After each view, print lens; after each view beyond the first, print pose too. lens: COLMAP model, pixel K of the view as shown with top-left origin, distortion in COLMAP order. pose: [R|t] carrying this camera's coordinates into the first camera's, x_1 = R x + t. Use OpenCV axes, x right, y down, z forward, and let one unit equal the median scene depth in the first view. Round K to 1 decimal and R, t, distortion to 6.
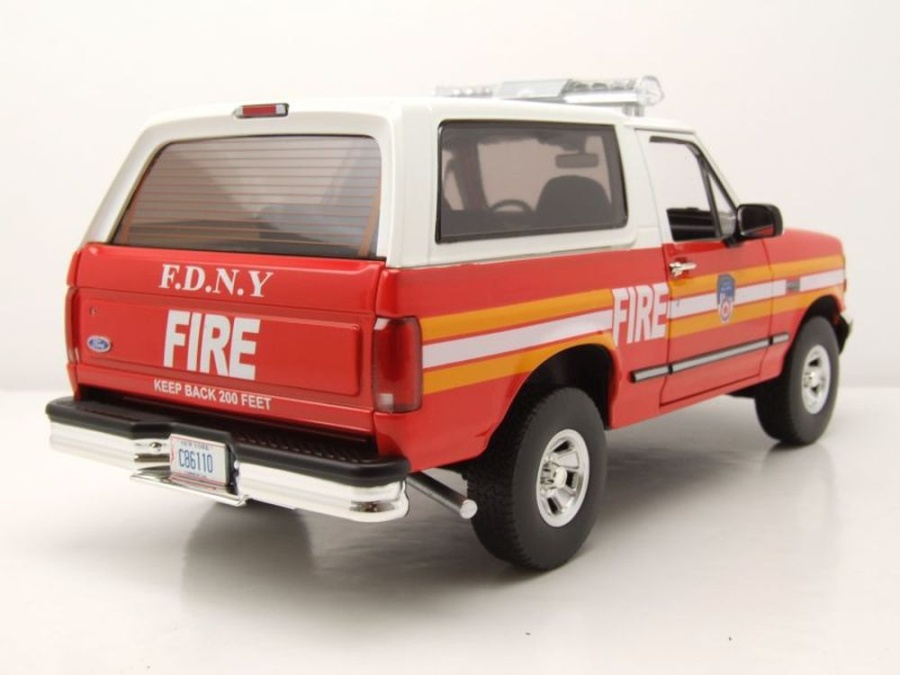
lens RADIAL K [[1239.0, 0, 450.0], [0, 1239.0, 337.5], [0, 0, 1]] dist [-0.000105, 0.009256]
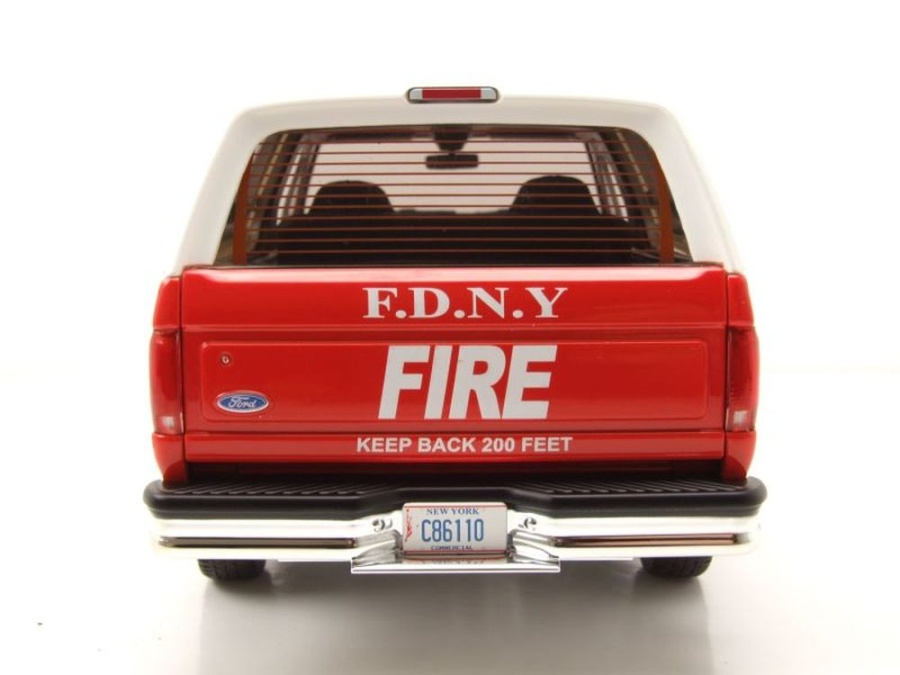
lens RADIAL K [[1151.9, 0, 450.0], [0, 1151.9, 337.5], [0, 0, 1]] dist [-0.146740, -0.000068]
pose [[0.779079, -0.084364, 0.621223, -0.653974], [0.085133, 0.995962, 0.028489, -0.045238], [-0.621118, 0.030691, 0.783116, 0.419660]]
